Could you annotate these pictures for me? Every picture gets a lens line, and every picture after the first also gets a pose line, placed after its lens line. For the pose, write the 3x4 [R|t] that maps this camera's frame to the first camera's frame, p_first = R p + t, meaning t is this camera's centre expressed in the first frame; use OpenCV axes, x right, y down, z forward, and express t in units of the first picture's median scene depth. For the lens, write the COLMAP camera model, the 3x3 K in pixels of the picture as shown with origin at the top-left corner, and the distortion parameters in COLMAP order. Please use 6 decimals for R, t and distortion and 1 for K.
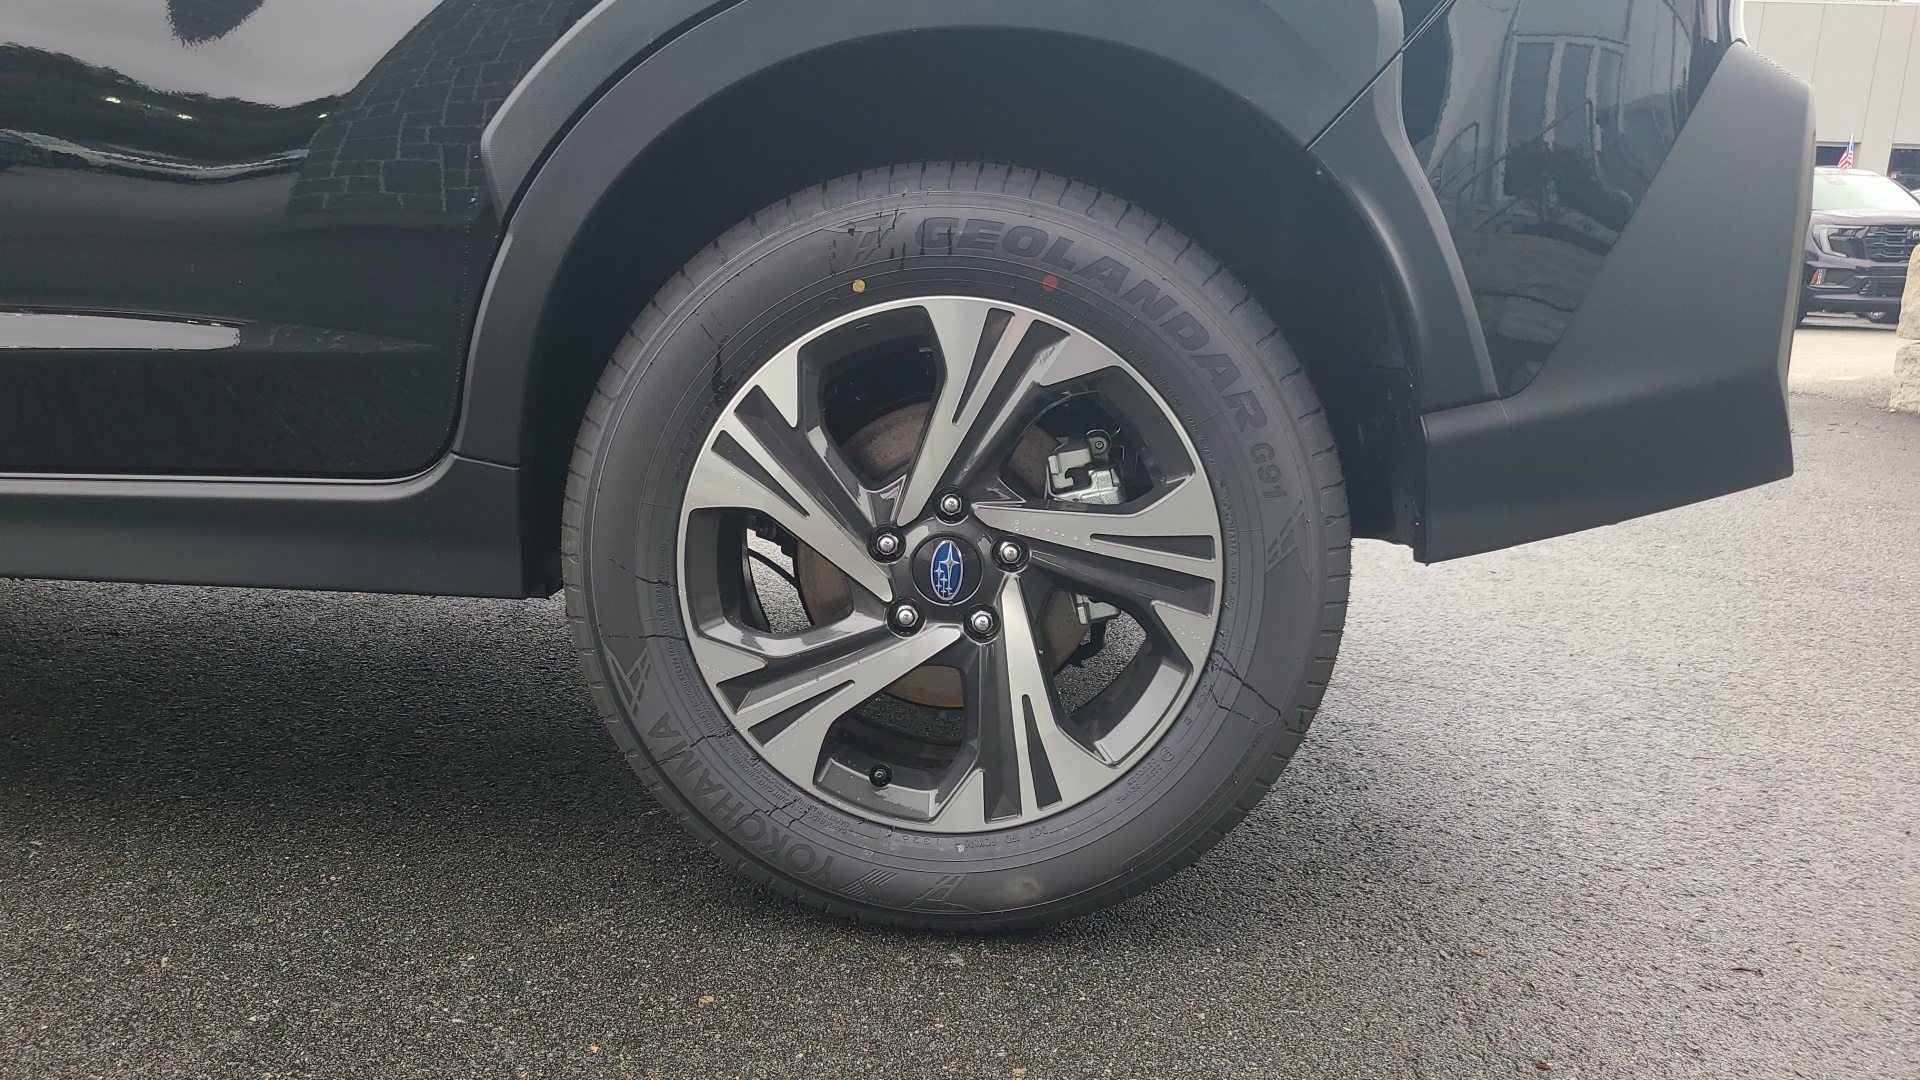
lens RADIAL K [[1428.9, 0, 960.0], [0, 1428.9, 540.0], [0, 0, 1]] dist [0.035735, -0.010813]
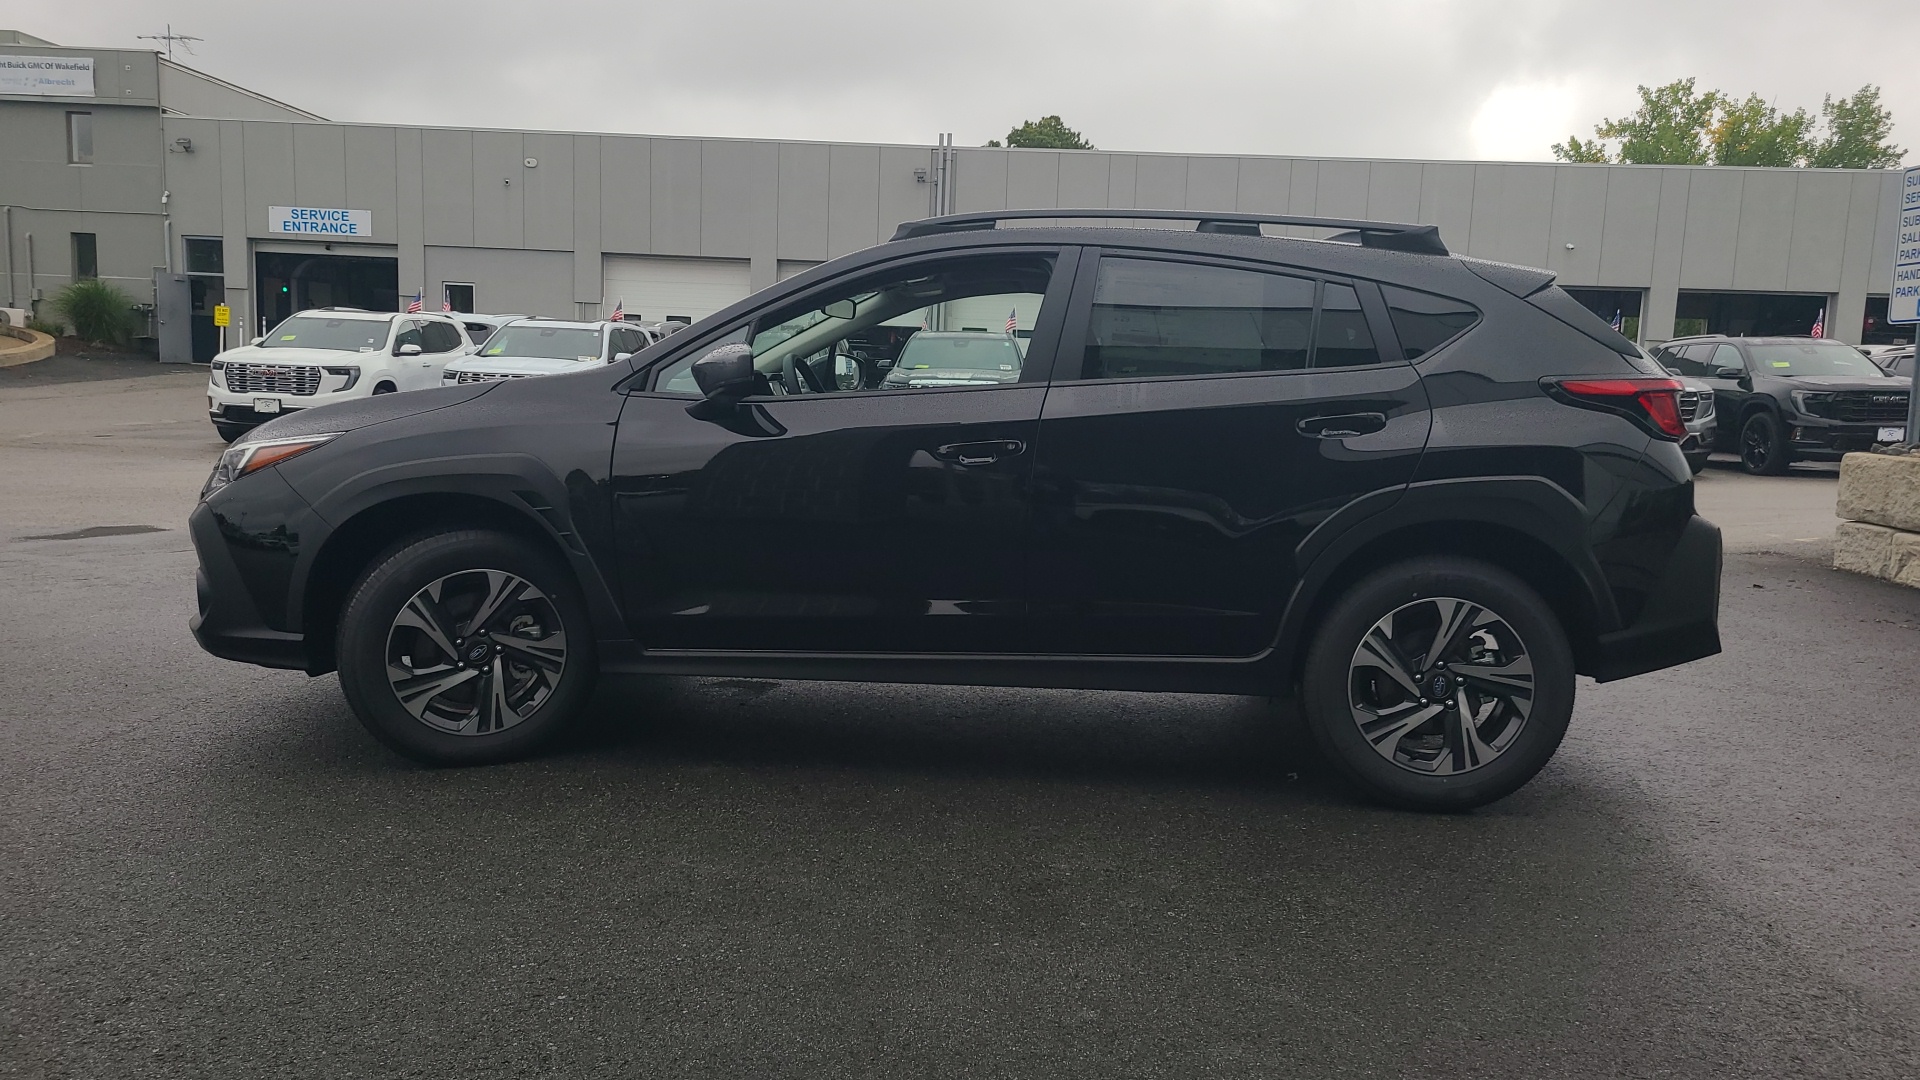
lens RADIAL K [[1468.4, 0, 960.0], [0, 1468.4, 540.0], [0, 0, 1]] dist [0.045703, -0.009343]
pose [[0.999966, -0.005875, 0.005863, -1.019941], [0.006304, 0.997085, -0.076042, -0.054910], [-0.005399, 0.076076, 0.997087, -2.083313]]
